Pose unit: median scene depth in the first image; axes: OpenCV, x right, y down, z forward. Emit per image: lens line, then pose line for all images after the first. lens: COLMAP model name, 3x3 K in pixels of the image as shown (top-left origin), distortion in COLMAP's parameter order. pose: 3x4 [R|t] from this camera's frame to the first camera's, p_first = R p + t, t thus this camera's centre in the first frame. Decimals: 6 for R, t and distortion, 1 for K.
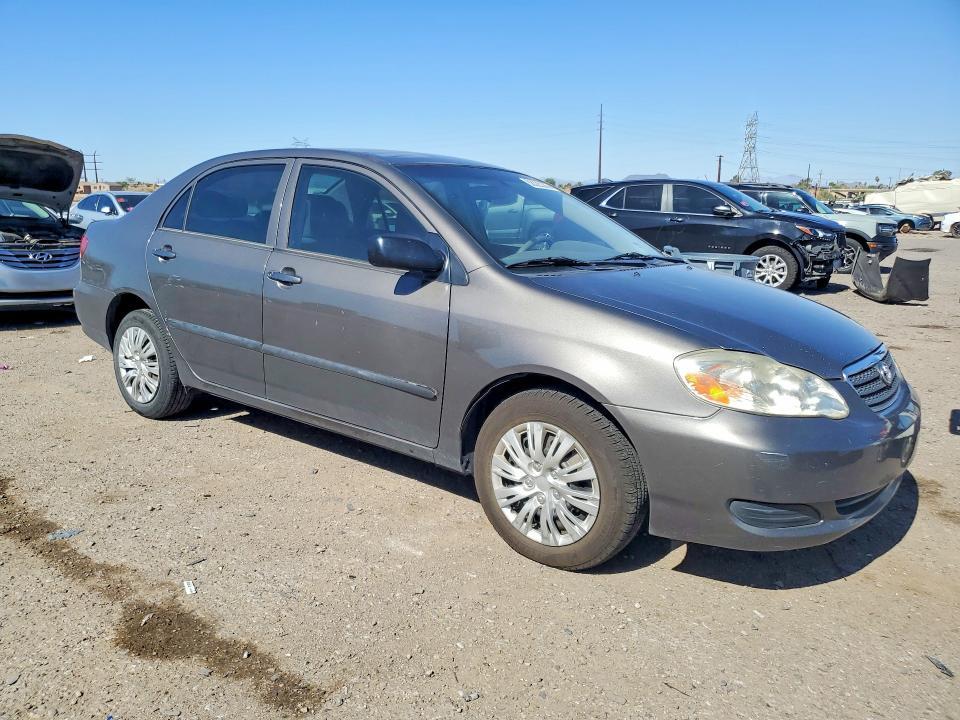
lens RADIAL K [[748.6, 0, 480.0], [0, 748.6, 360.0], [0, 0, 1]] dist [0.015743, -0.005236]
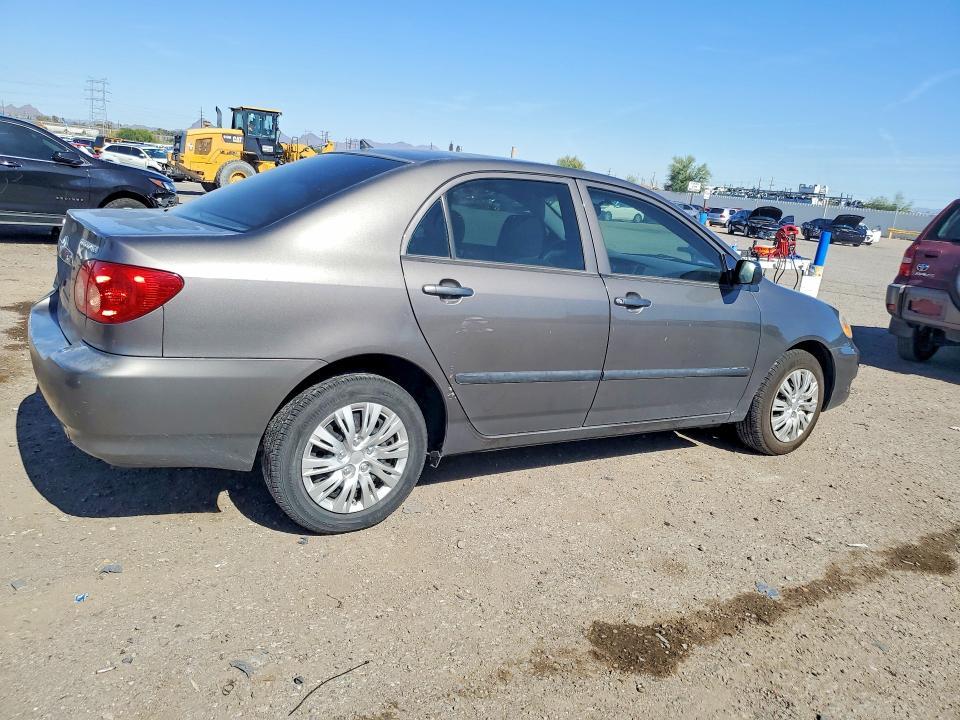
lens RADIAL K [[715.2, 0, 460.4], [0, 715.2, 361.0], [0, 0, 1]] dist [-0.000374, 0.002743]
pose [[0.360221, -0.208927, 0.909170, -1.282389], [0.105888, 0.977457, 0.182665, -0.240574], [-0.926838, 0.030470, 0.374223, 0.867604]]
